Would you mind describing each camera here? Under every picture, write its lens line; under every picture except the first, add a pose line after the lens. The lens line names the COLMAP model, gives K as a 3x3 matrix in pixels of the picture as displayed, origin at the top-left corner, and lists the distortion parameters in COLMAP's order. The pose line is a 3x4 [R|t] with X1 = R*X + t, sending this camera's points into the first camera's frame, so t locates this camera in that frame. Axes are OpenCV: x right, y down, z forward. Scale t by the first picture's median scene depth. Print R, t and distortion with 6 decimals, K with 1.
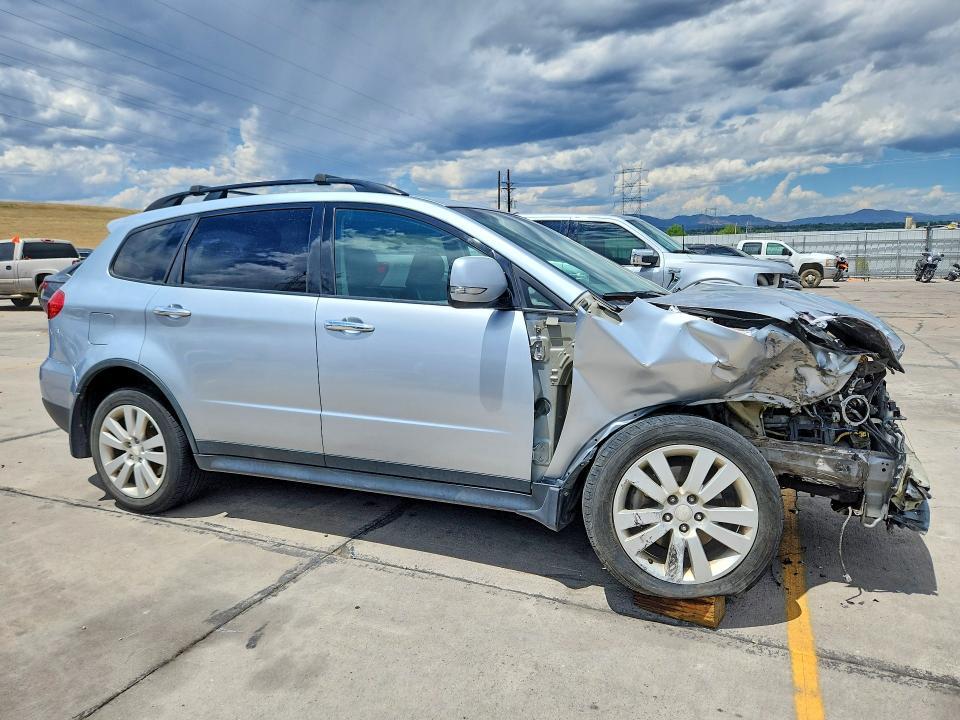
lens RADIAL K [[629.3, 0, 480.1], [0, 629.3, 343.1], [0, 0, 1]] dist [0.023496, -0.039695]
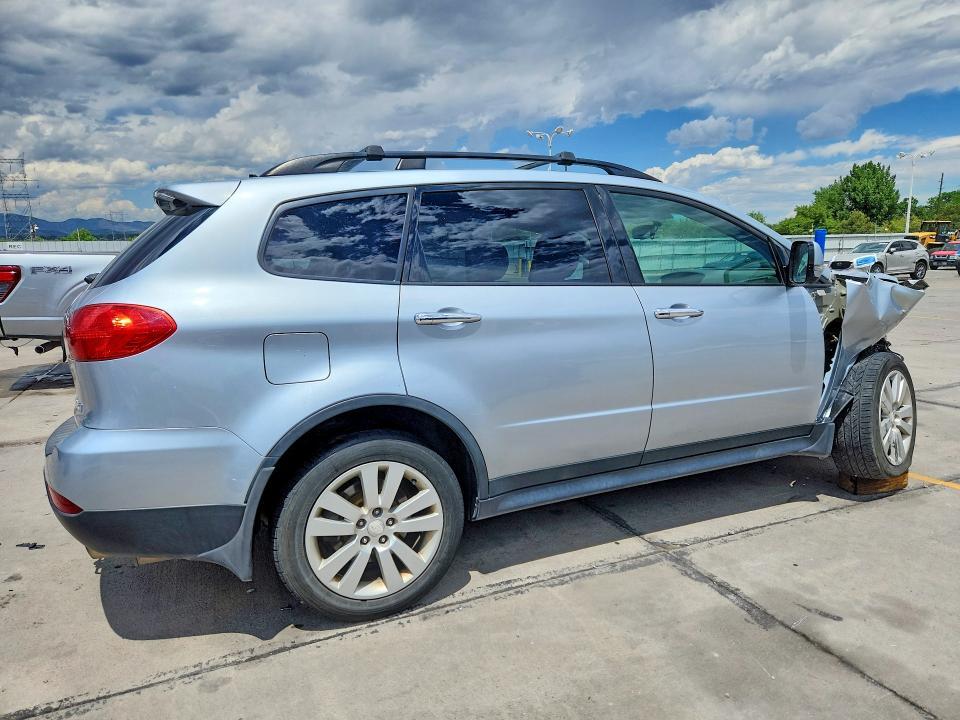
lens RADIAL K [[645.2, 0, 471.0], [0, 645.2, 357.8], [0, 0, 1]] dist [0.056249, -0.048603]
pose [[0.689164, -0.113770, 0.715618, -1.074102], [0.108258, 0.992679, 0.053562, -0.042933], [-0.716473, 0.040558, 0.696435, 0.485472]]
